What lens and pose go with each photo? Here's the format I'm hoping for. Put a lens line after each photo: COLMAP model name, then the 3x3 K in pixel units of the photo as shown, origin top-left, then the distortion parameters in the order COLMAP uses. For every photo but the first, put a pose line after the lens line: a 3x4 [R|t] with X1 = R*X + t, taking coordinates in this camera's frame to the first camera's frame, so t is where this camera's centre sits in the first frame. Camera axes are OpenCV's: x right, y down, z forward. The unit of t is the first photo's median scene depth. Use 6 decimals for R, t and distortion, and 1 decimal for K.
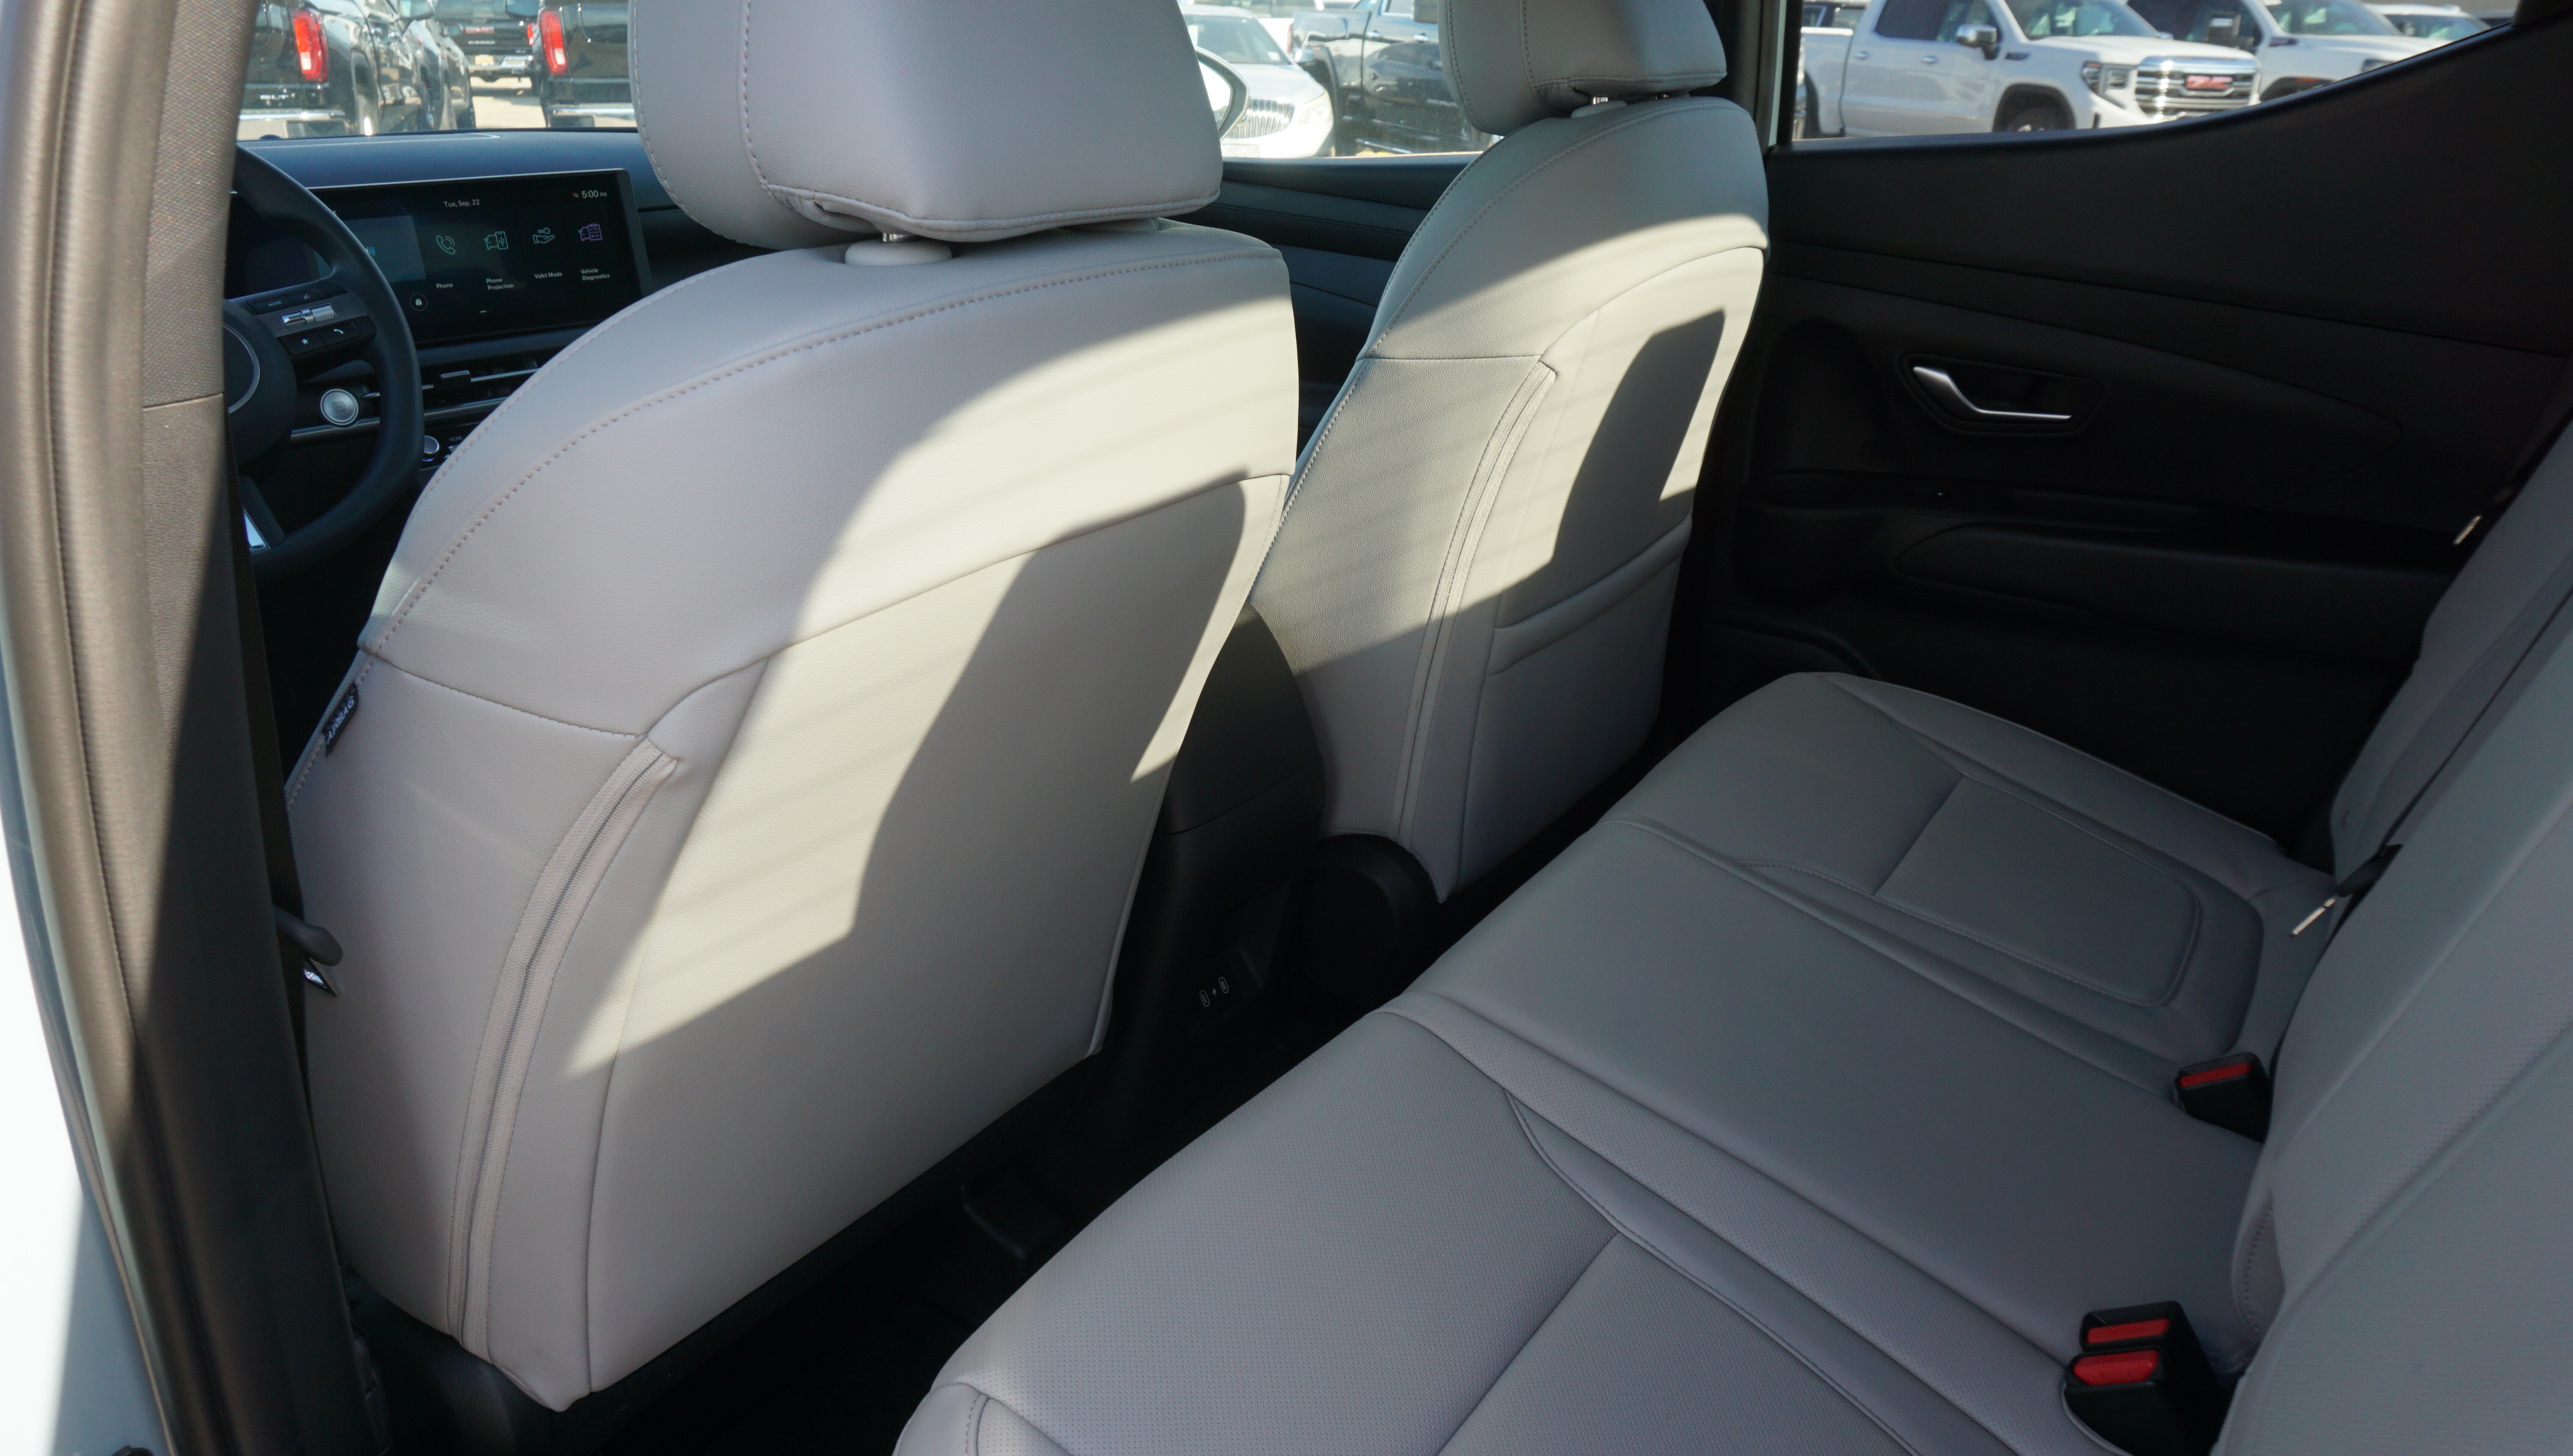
lens RADIAL K [[1746.8, 0, 1286.5], [0, 1746.8, 728.0], [0, 0, 1]] dist [-0.032722, 0.033108]
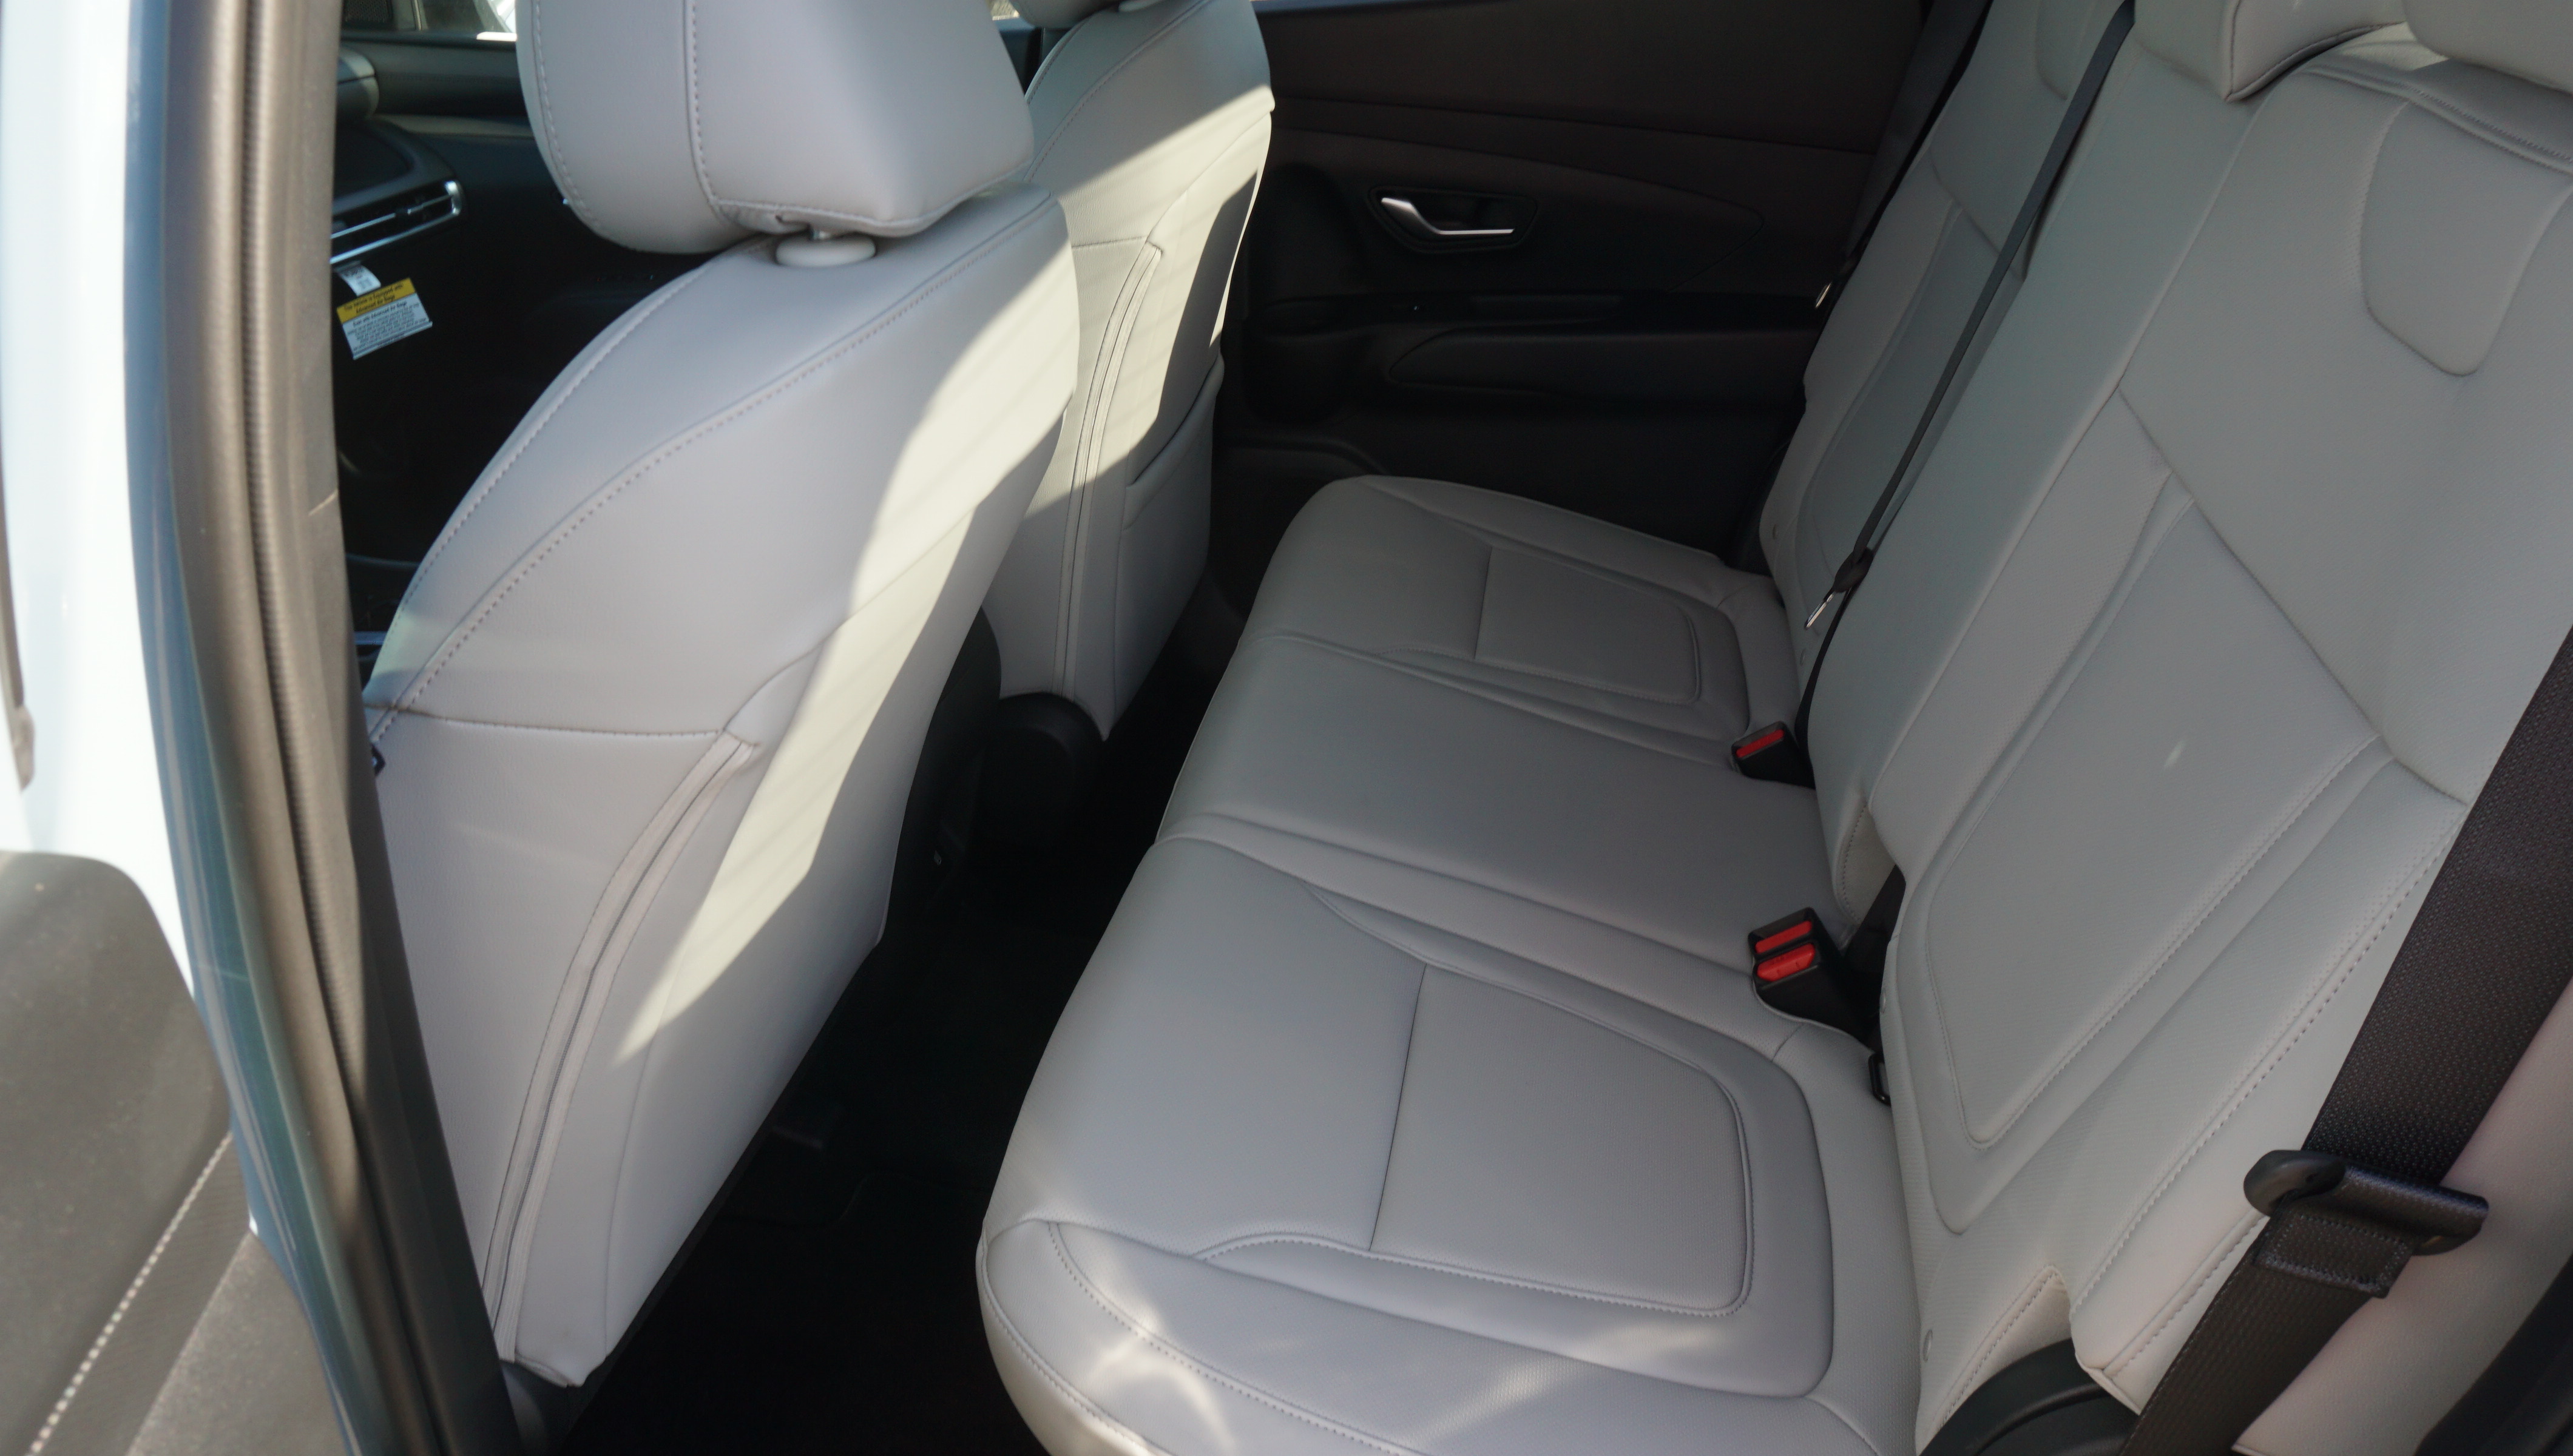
lens RADIAL K [[1734.2, 0, 1282.2], [0, 1734.2, 739.4], [0, 0, 1]] dist [-0.048157, 0.035192]
pose [[0.911418, -0.207016, 0.355613, -0.228012], [0.164945, 0.975561, 0.145165, -0.046793], [-0.376974, -0.073650, 0.923291, -0.066268]]
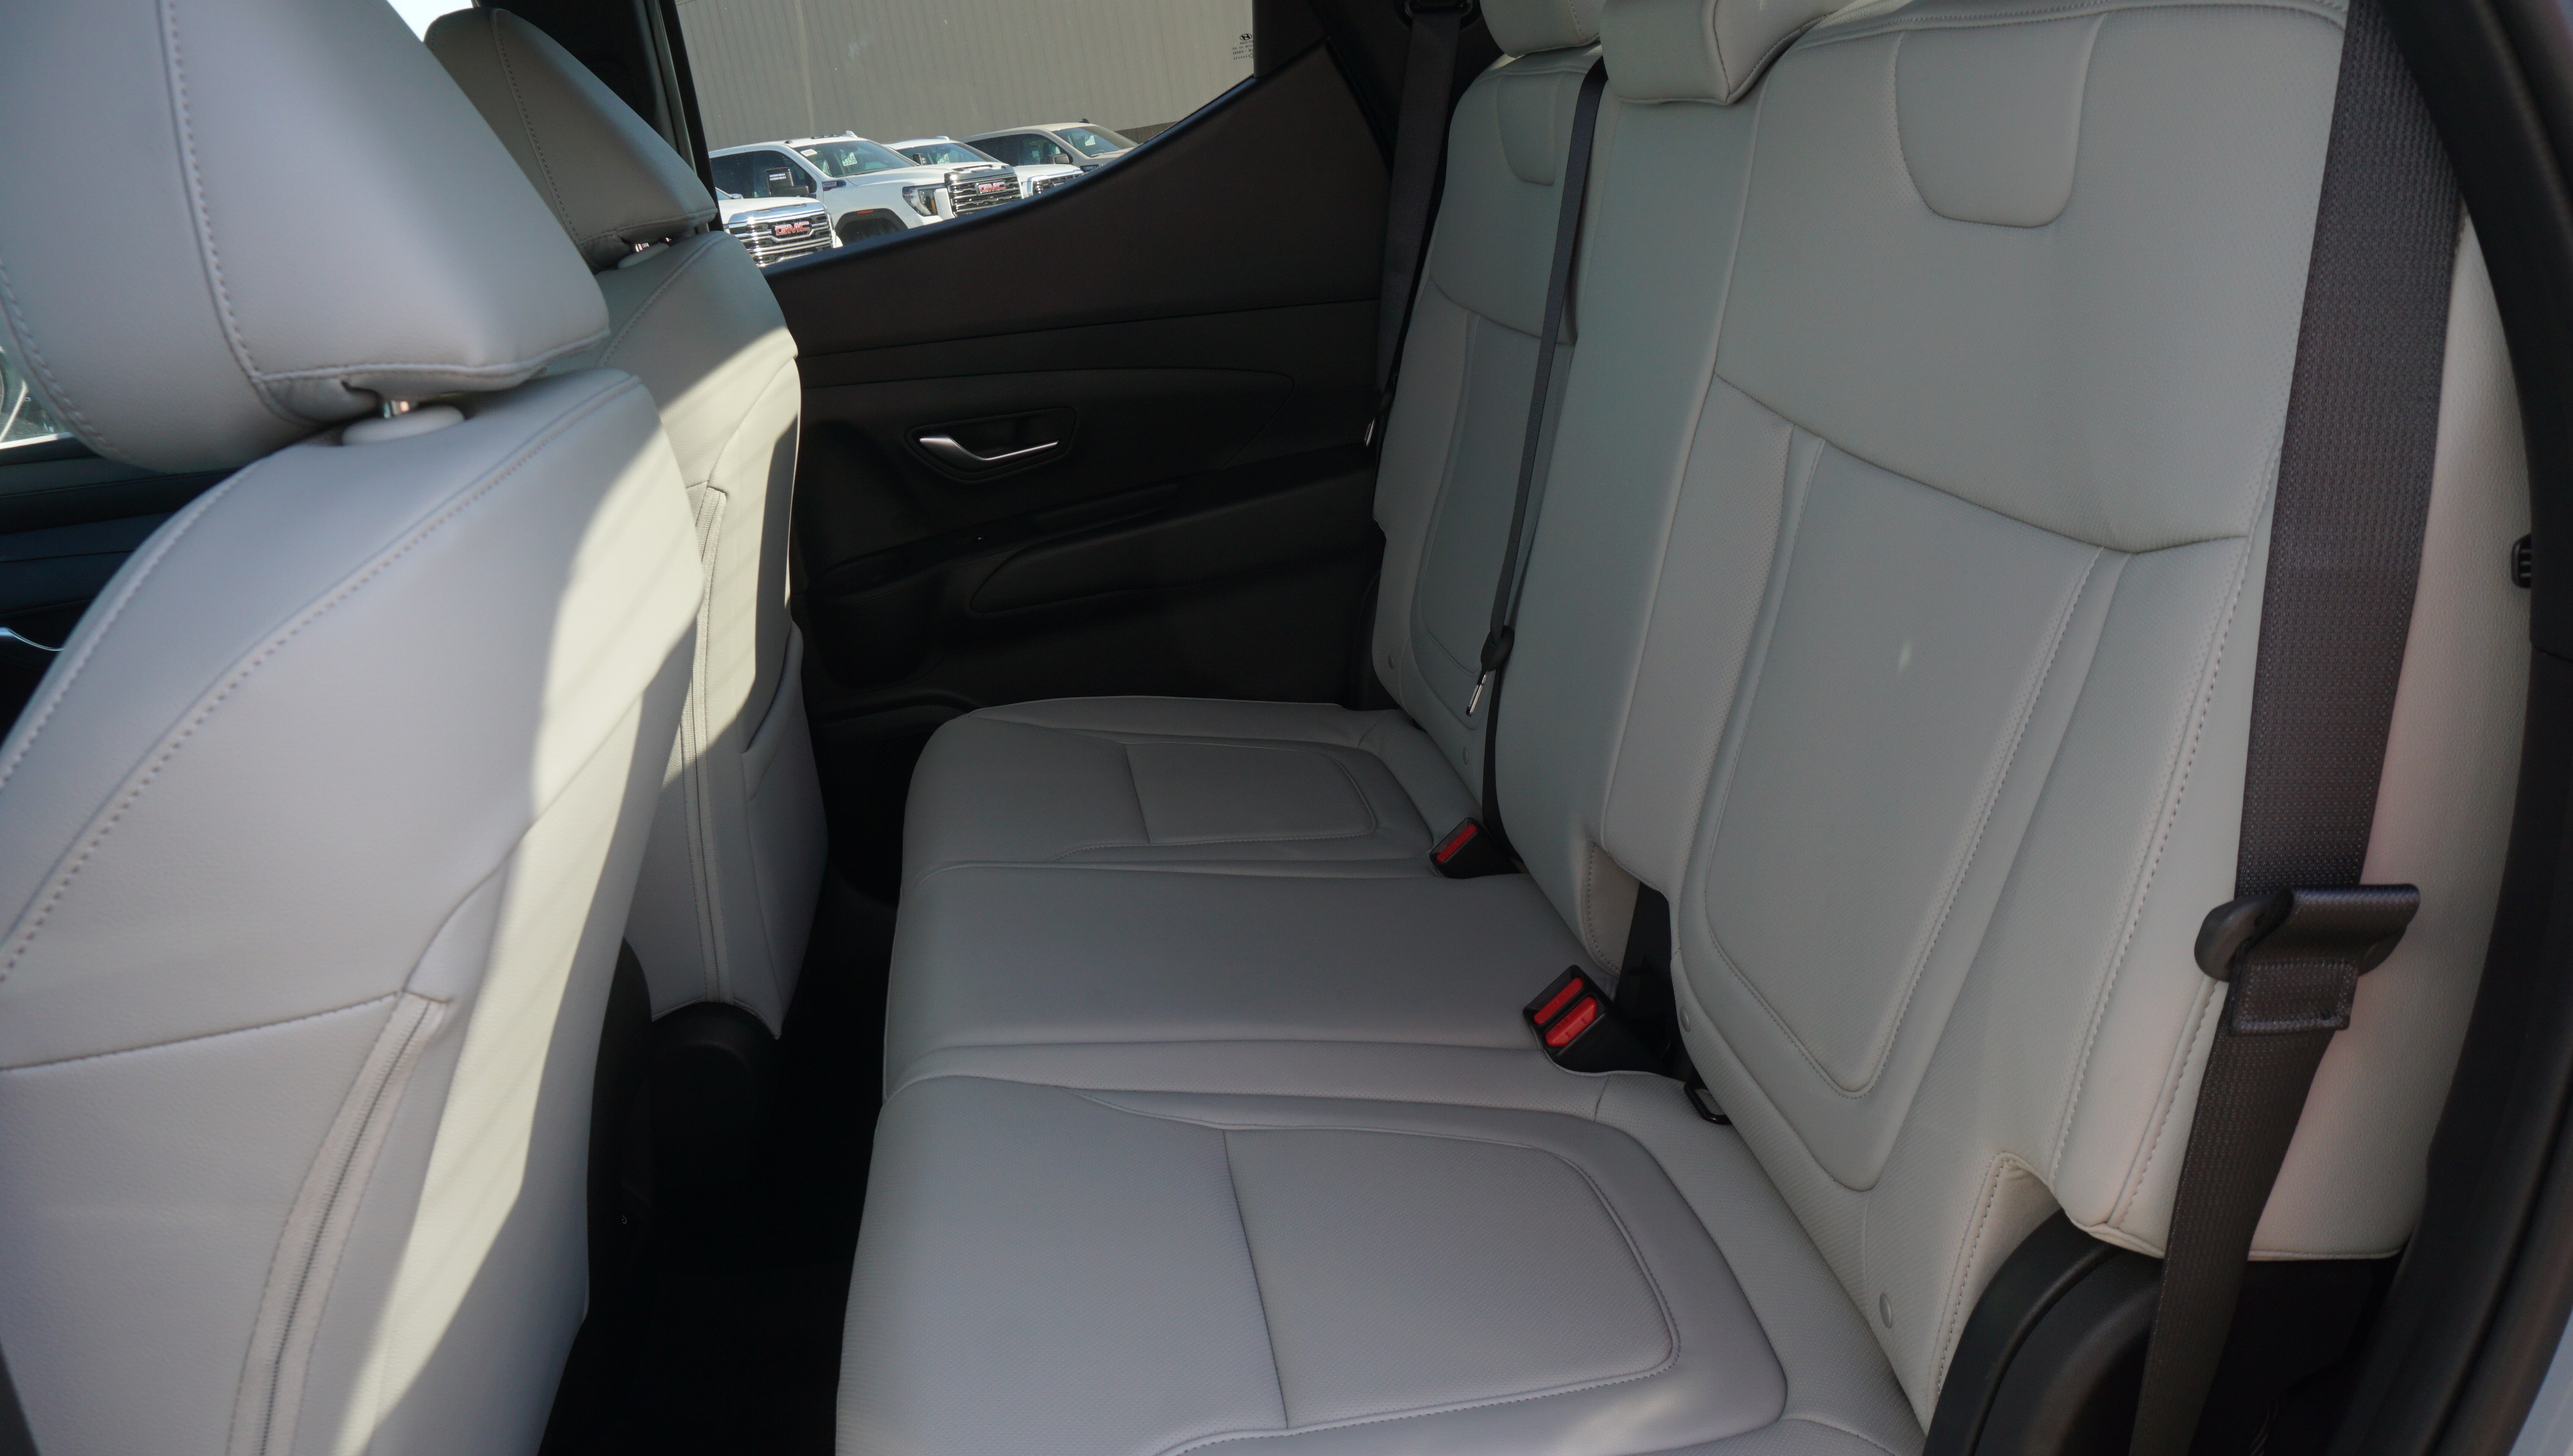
lens RADIAL K [[1735.1, 0, 1294.6], [0, 1735.1, 738.0], [0, 0, 1]] dist [-0.044465, 0.038732]
pose [[0.713055, -0.341913, 0.612084, -0.279408], [0.395902, 0.916878, 0.050962, 0.011008], [-0.578631, 0.205987, 0.789149, 0.022292]]
